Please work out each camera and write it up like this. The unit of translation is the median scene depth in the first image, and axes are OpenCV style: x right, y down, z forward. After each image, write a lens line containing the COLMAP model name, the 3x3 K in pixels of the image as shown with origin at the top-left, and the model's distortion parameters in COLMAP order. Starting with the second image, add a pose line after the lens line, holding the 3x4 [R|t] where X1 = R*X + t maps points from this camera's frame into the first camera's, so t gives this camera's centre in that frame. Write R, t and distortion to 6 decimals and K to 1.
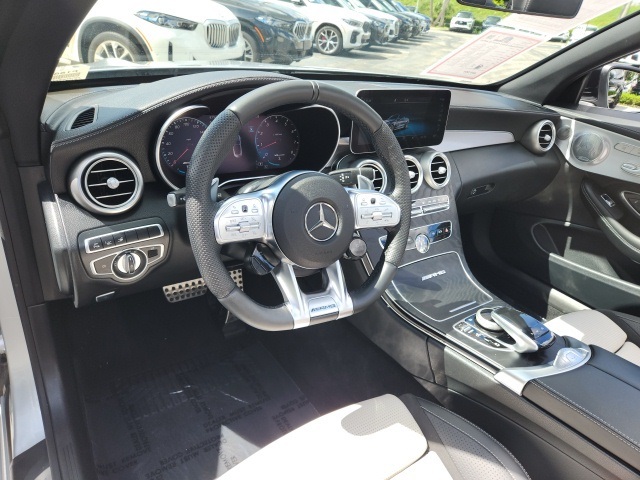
lens RADIAL K [[426.2, 0, 322.5], [0, 426.2, 241.6], [0, 0, 1]] dist [0.058520, -0.055774]
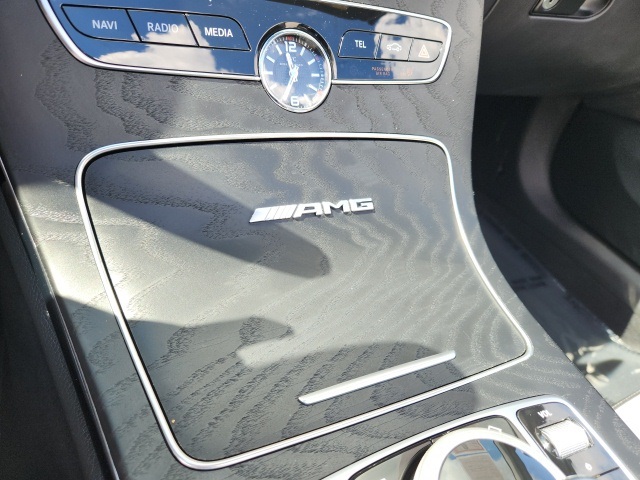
lens RADIAL K [[428.8, 0, 320.1], [0, 428.8, 245.3], [0, 0, 1]] dist [0.060398, -0.054281]
pose [[0.981655, 0.182799, -0.054203, 0.265200], [-0.169074, 0.965978, 0.195703, 0.047615], [0.088133, -0.182949, 0.979164, 0.717629]]
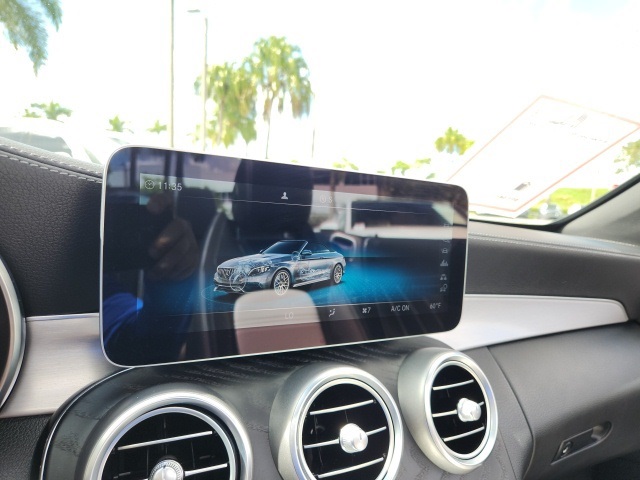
lens RADIAL K [[433.6, 0, 313.8], [0, 433.6, 250.8], [0, 0, 1]] dist [0.053278, -0.046638]
pose [[0.995139, -0.018152, -0.096796, 0.198953], [-0.019152, 0.928434, -0.371003, -0.154740], [0.096603, 0.371053, 0.923573, 0.646589]]
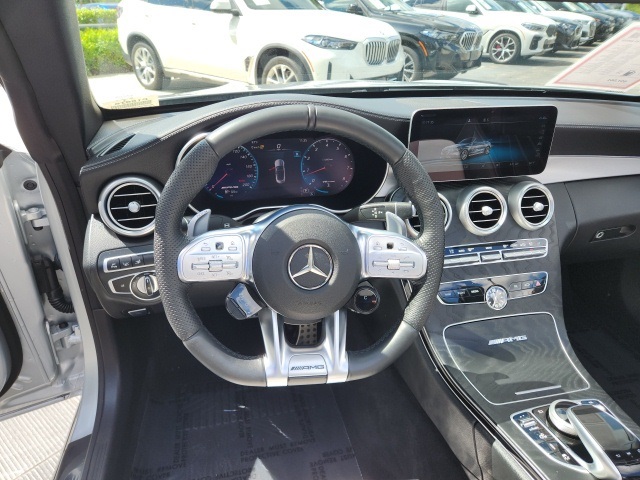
lens RADIAL K [[426.9, 0, 322.4], [0, 426.9, 239.5], [0, 0, 1]] dist [0.060413, -0.055240]
pose [[0.932075, 0.086838, -0.351702, 0.195524], [-0.098588, 0.995006, -0.015602, -0.055980], [0.348591, 0.049216, 0.935982, 0.126244]]
